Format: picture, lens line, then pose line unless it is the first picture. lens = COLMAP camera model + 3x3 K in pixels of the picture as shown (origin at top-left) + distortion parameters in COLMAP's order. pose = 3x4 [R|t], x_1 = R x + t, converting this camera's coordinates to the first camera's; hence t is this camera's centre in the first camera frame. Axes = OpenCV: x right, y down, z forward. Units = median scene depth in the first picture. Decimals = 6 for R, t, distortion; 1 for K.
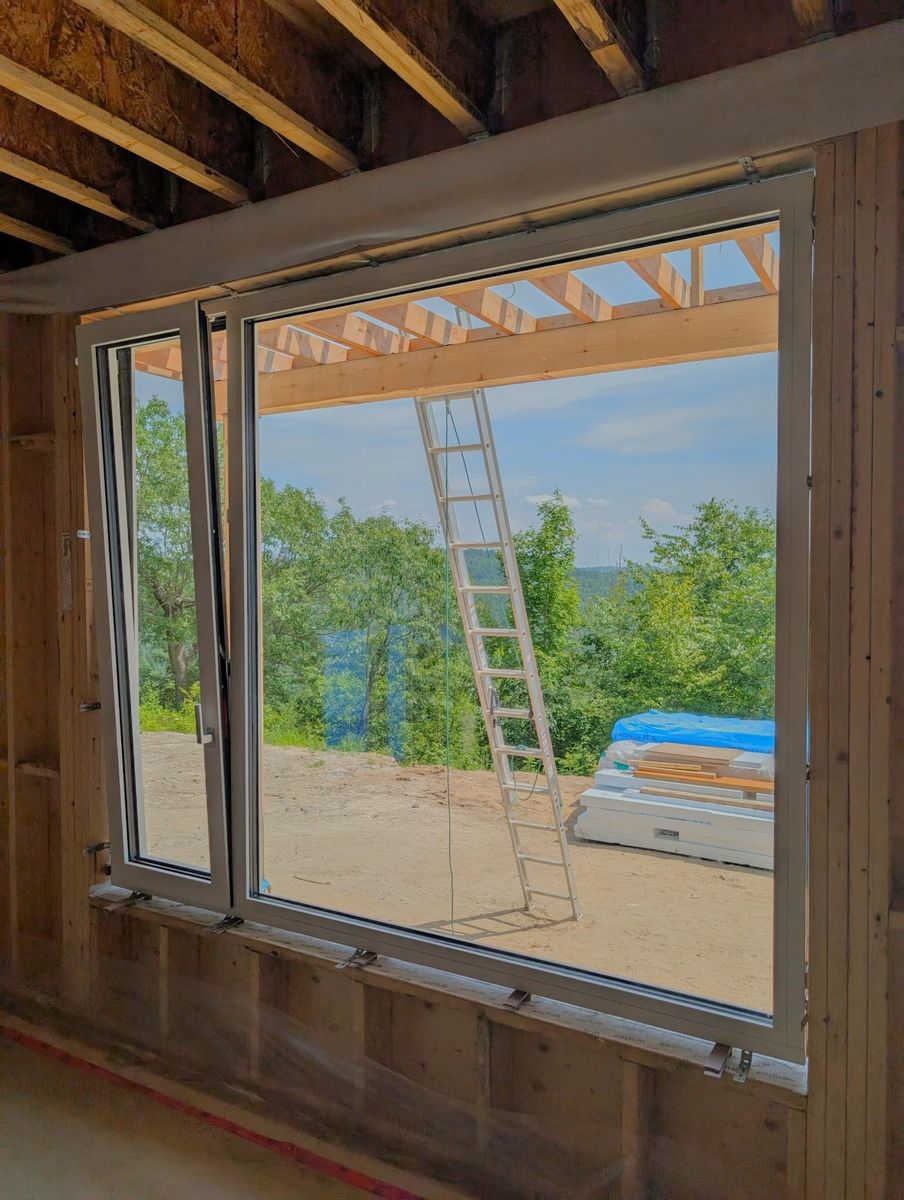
lens RADIAL K [[876.0, 0, 452.0], [0, 876.0, 600.0], [0, 0, 1]] dist [0.021936, -0.004987]
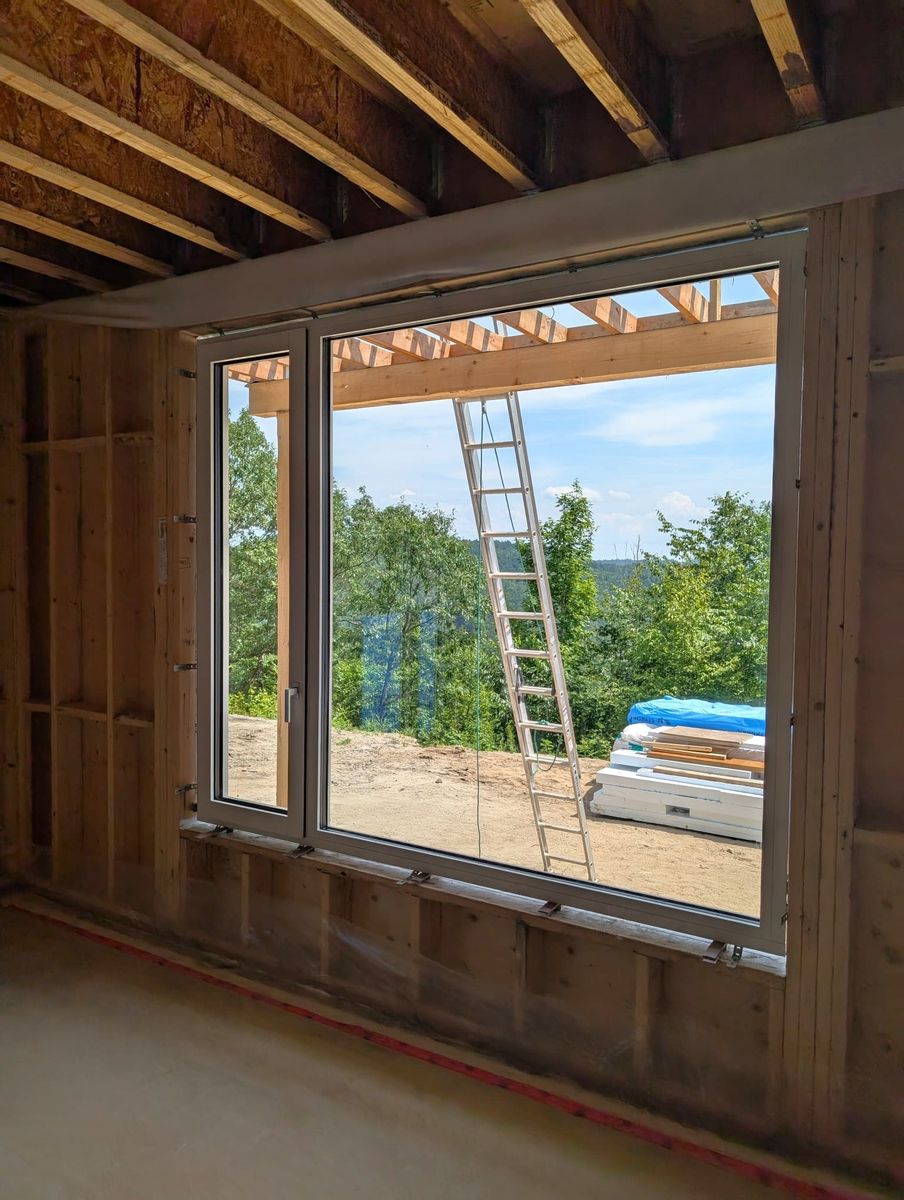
lens RADIAL K [[858.7, 0, 452.0], [0, 858.7, 600.0], [0, 0, 1]] dist [0.029858, -0.020791]
pose [[0.999629, 0.016269, -0.021843, -0.029884], [-0.015986, 0.999787, 0.013073, 0.011781], [0.022051, -0.012719, 0.999676, -0.132636]]
